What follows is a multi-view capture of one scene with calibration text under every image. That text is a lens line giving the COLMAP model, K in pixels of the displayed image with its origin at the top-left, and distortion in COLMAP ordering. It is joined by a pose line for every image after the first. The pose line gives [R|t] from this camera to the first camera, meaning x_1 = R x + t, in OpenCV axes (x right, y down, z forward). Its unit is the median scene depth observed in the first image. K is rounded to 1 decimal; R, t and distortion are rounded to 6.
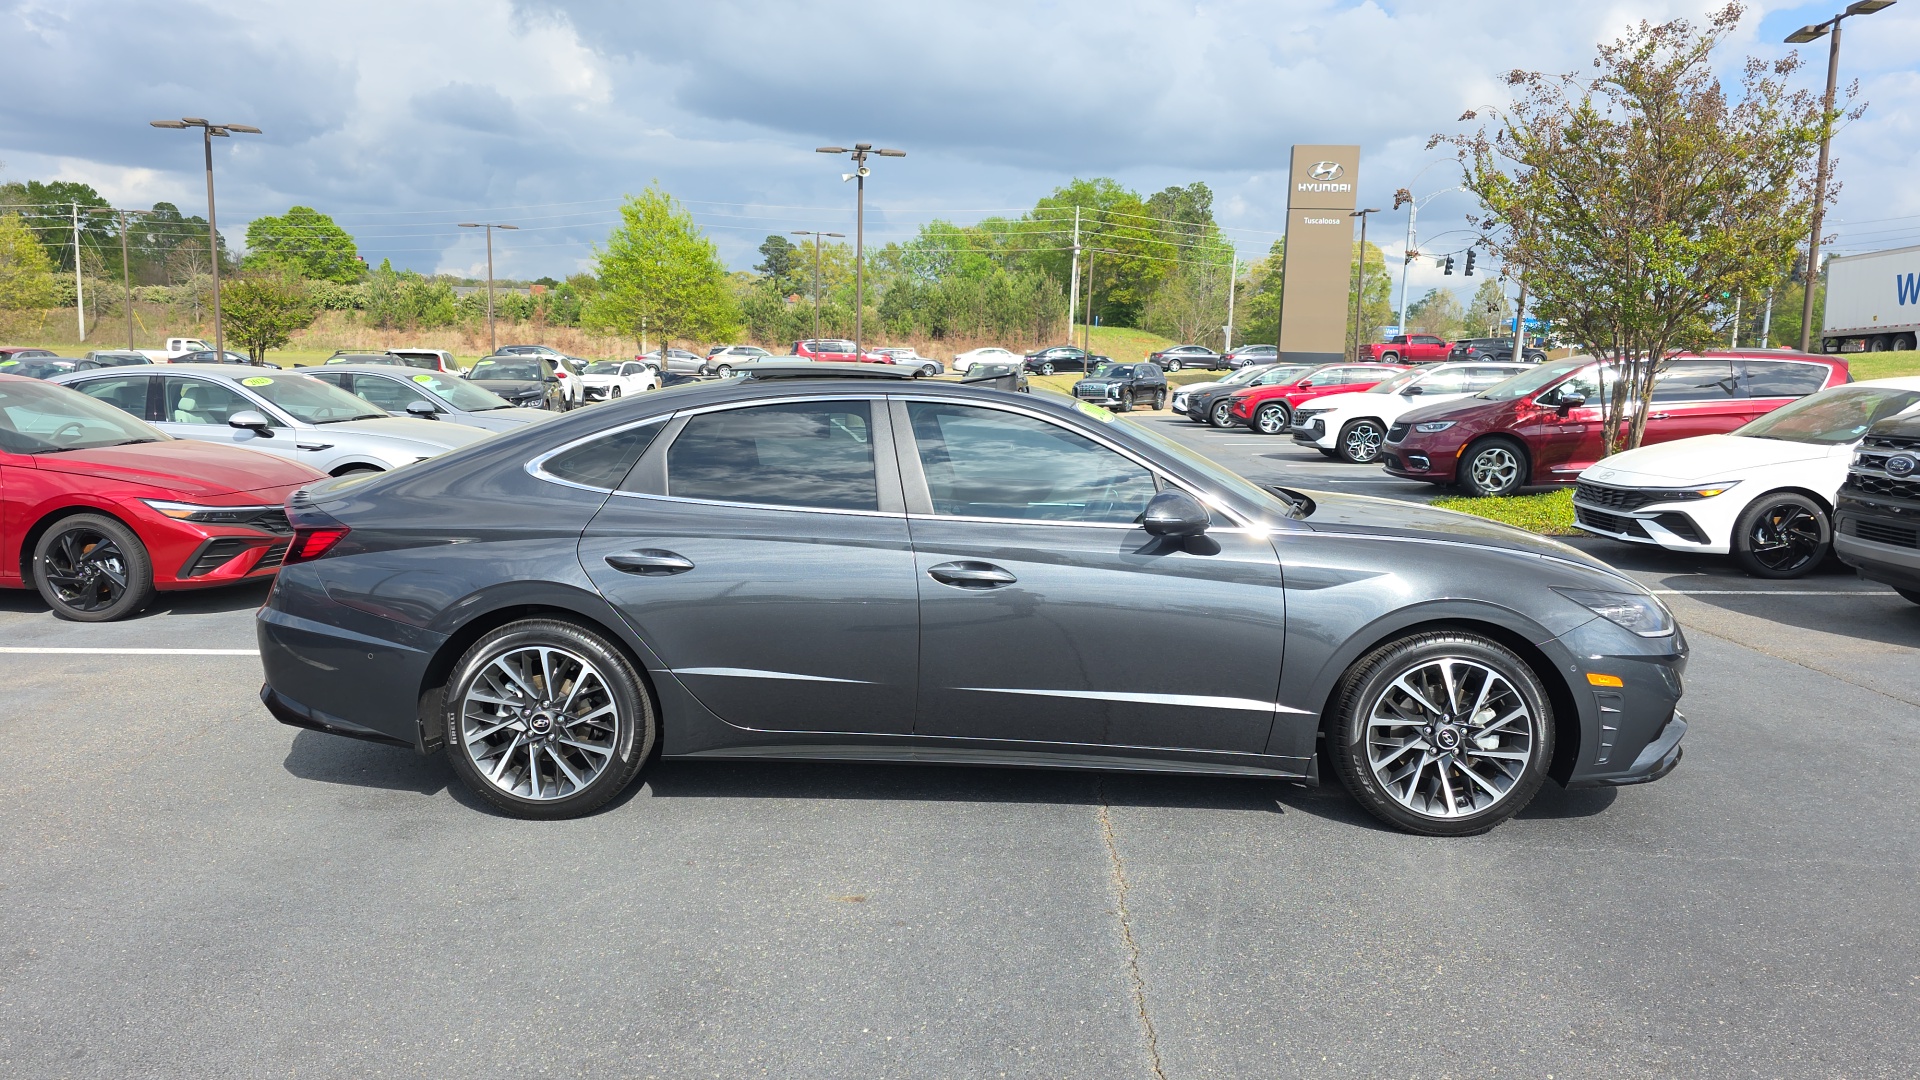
lens RADIAL K [[1266.3, 0, 896.5], [0, 1266.3, 566.7], [0, 0, 1]] dist [0.020646, -0.006728]
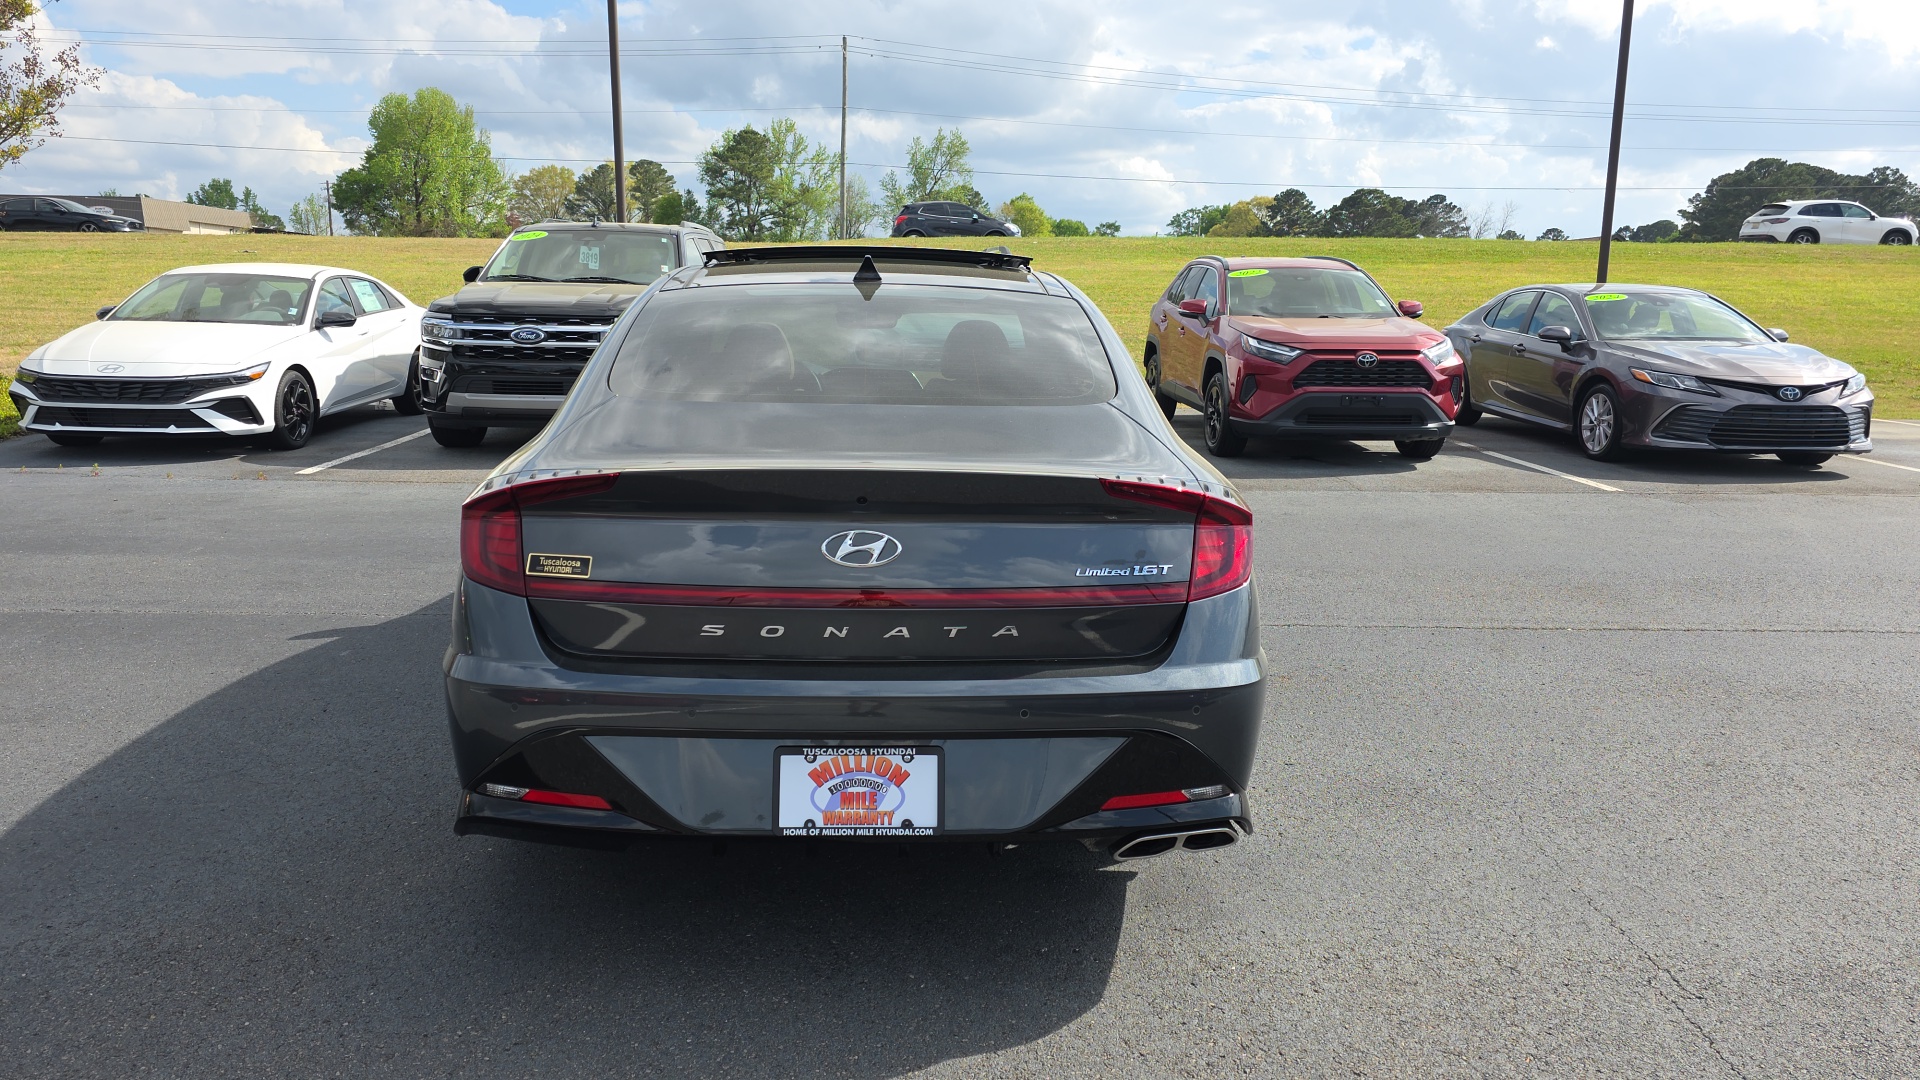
lens RADIAL K [[1298.1, 0, 922.5], [0, 1298.1, 550.3], [0, 0, 1]] dist [0.060550, -0.061207]
pose [[-0.094305, -0.202785, 0.974672, -0.200588], [0.131374, 0.967938, 0.214095, -0.031658], [-0.986837, 0.148237, -0.064640, 0.223663]]
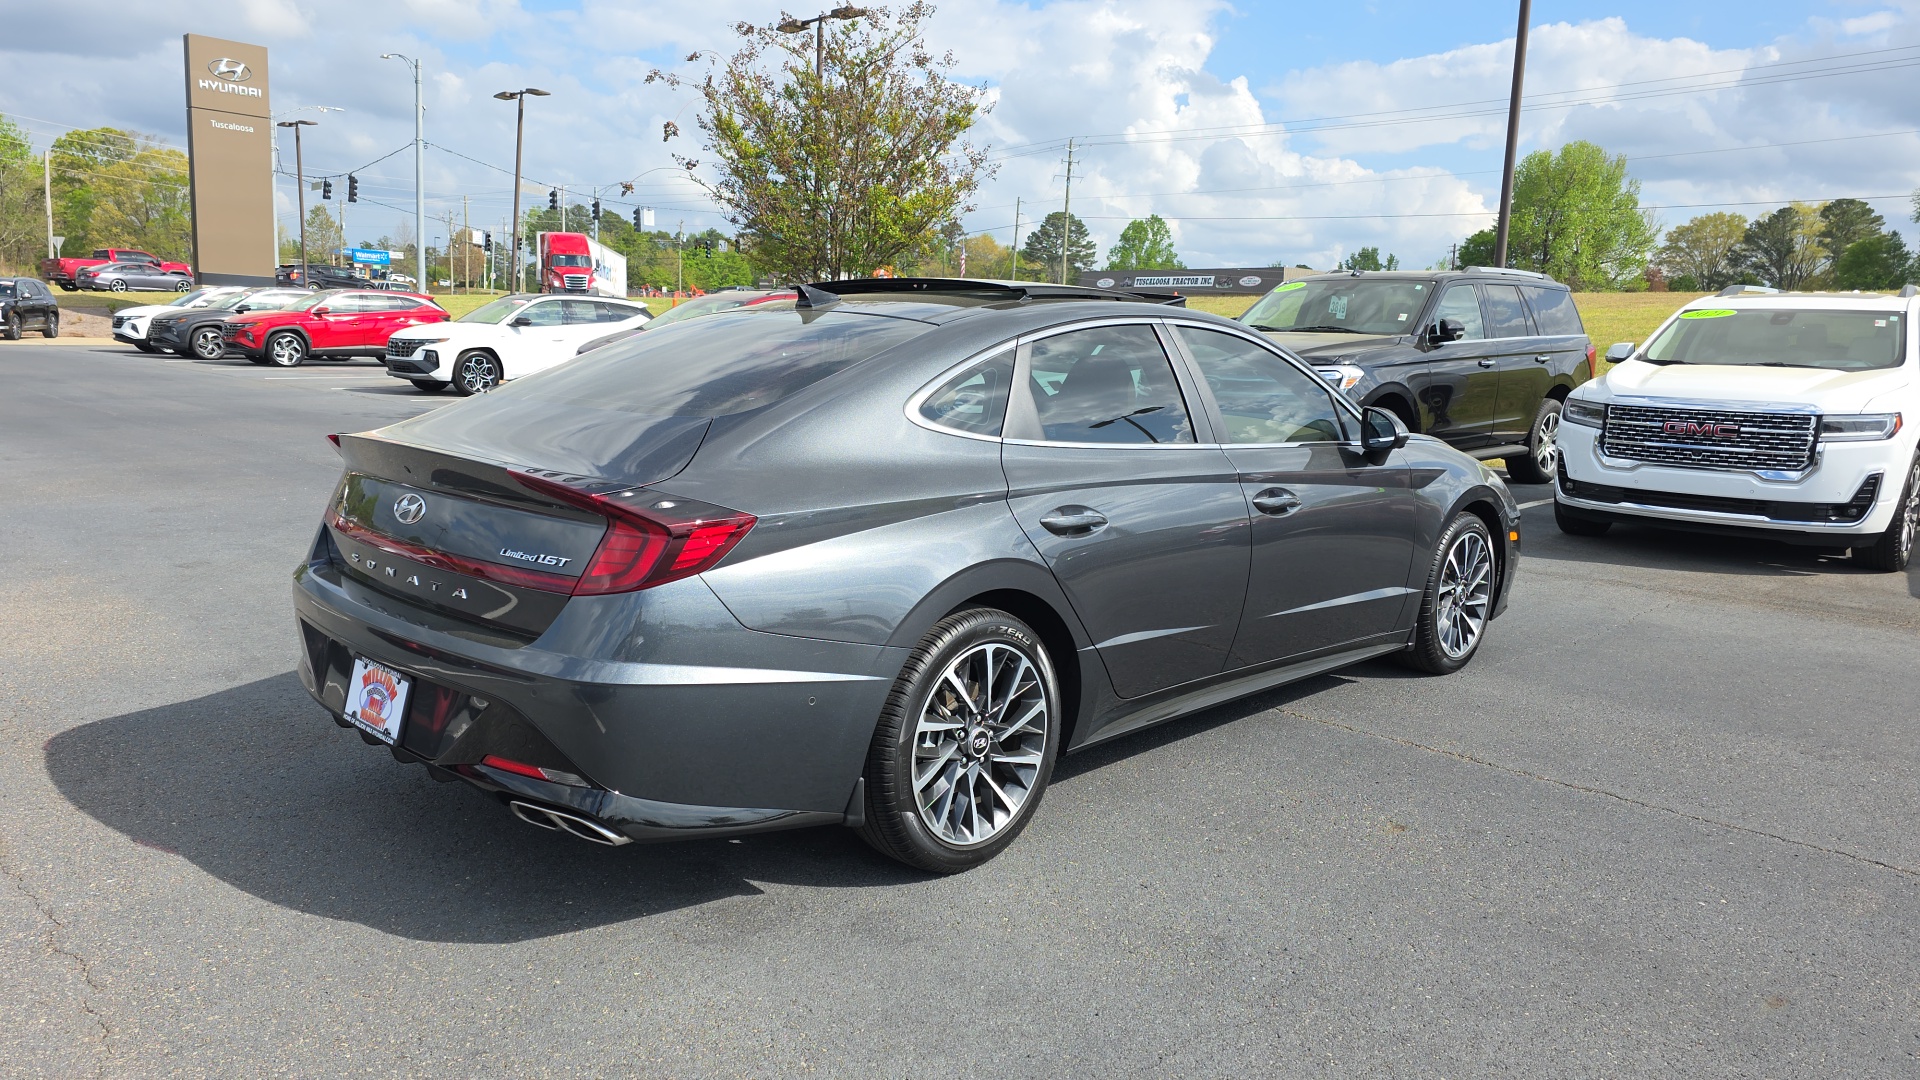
lens RADIAL K [[1298.1, 0, 882.1], [0, 1298.1, 563.4], [0, 0, 1]] dist [0.060550, -0.061207]
pose [[0.682228, -0.119639, 0.721284, -0.159000], [0.086655, 0.992799, 0.082713, -0.010158], [-0.725986, 0.006074, 0.687683, 0.090070]]
